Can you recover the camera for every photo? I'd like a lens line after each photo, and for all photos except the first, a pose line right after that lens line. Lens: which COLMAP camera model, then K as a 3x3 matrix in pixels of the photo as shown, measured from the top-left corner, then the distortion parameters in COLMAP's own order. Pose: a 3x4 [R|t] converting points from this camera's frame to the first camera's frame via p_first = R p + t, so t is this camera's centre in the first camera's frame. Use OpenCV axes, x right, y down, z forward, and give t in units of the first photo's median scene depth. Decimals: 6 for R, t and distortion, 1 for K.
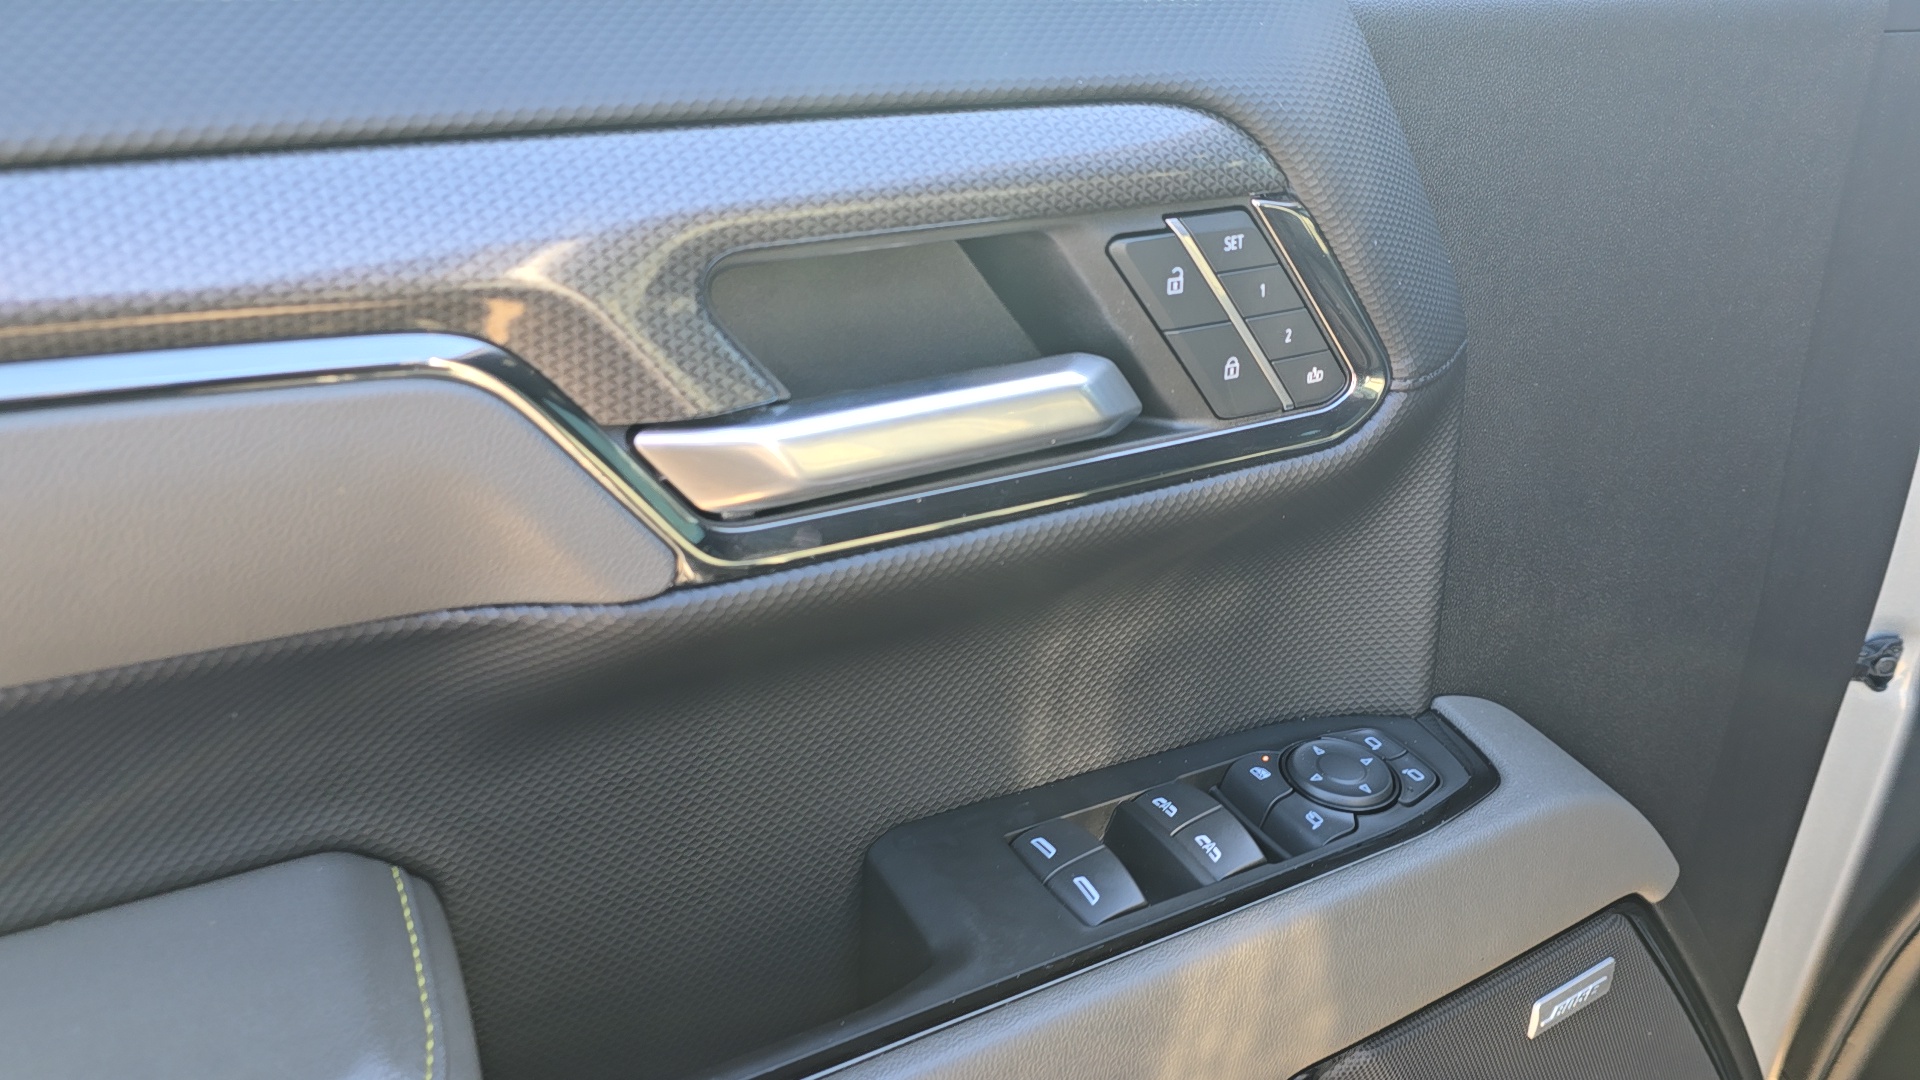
lens RADIAL K [[1607.5, 0, 964.2], [0, 1607.5, 538.1], [0, 0, 1]] dist [-0.008018, 0.037024]
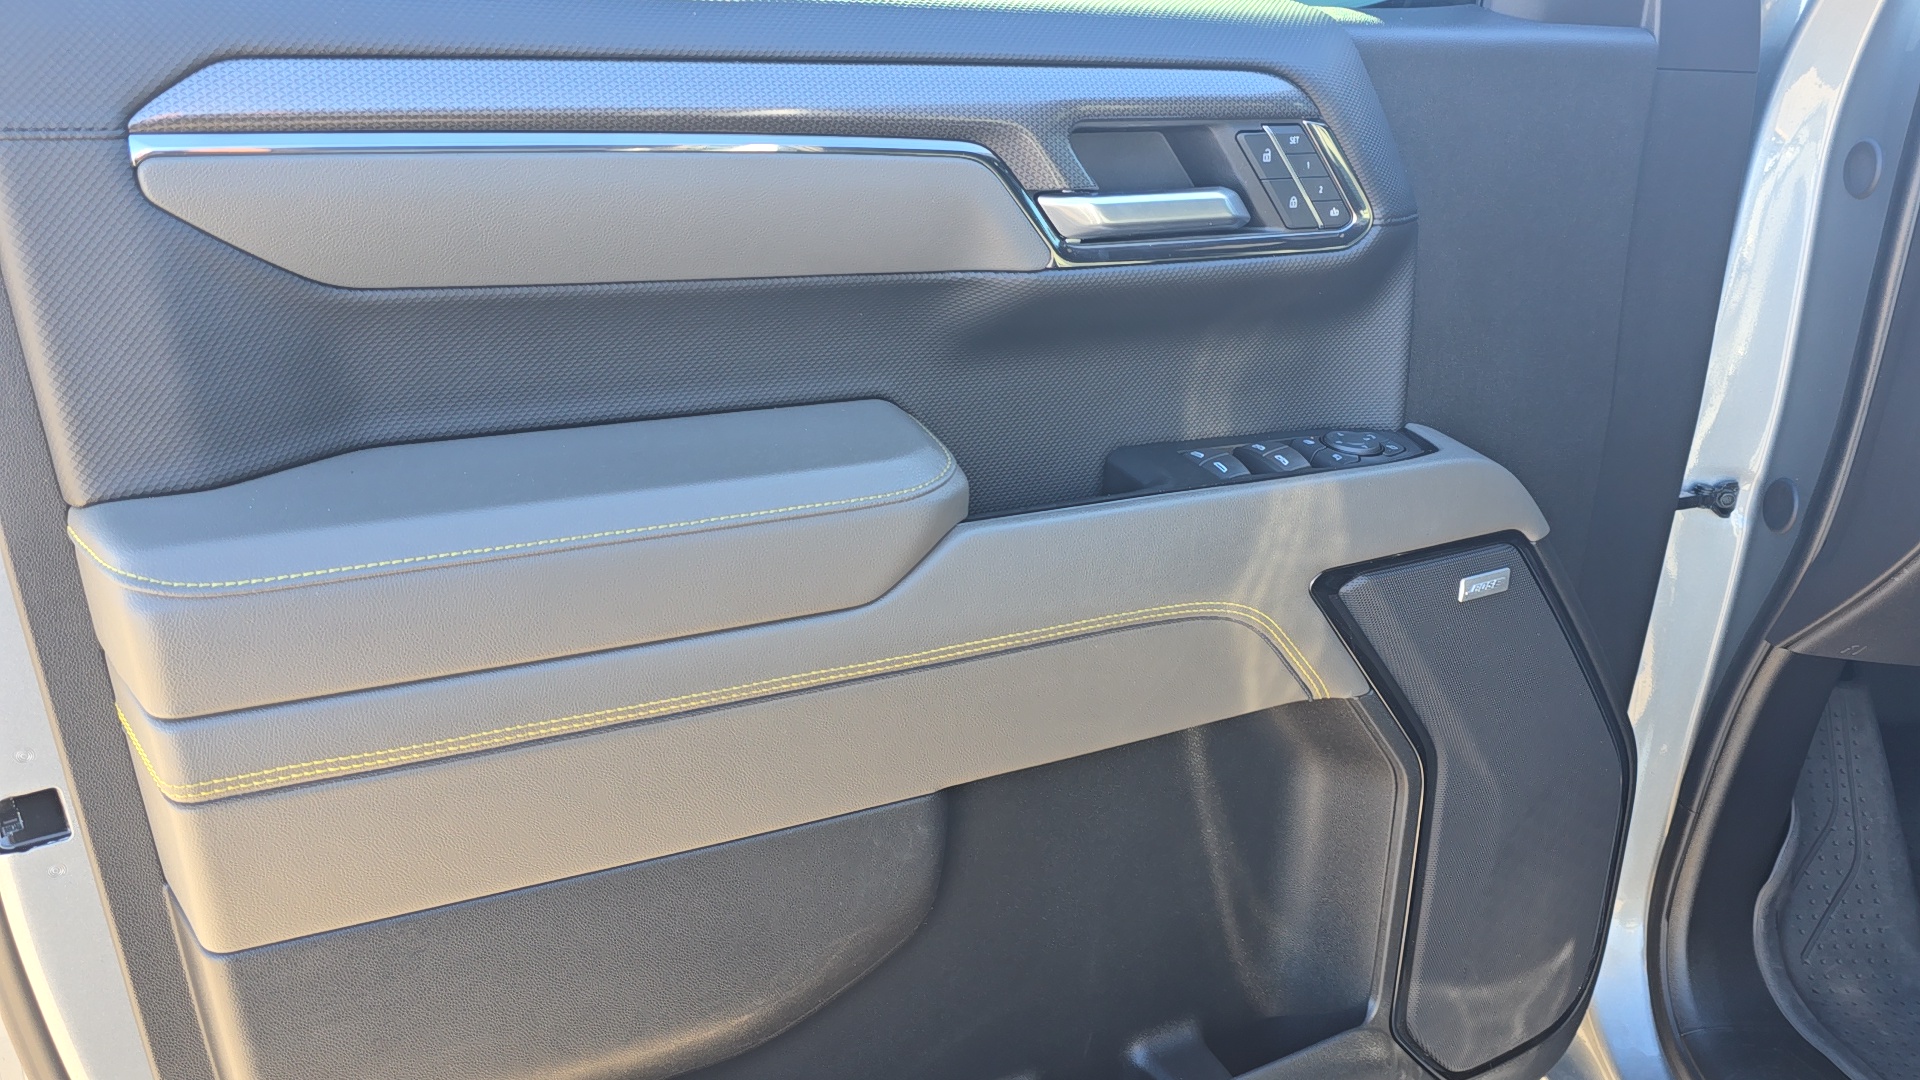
lens RADIAL K [[1607.5, 0, 957.3], [0, 1607.5, 543.5], [0, 0, 1]] dist [-0.008018, 0.037024]
pose [[0.999082, 0.012965, -0.040827, -0.173827], [-0.016506, 0.996017, -0.087621, 0.511219], [0.039528, 0.088215, 0.995317, -1.026082]]
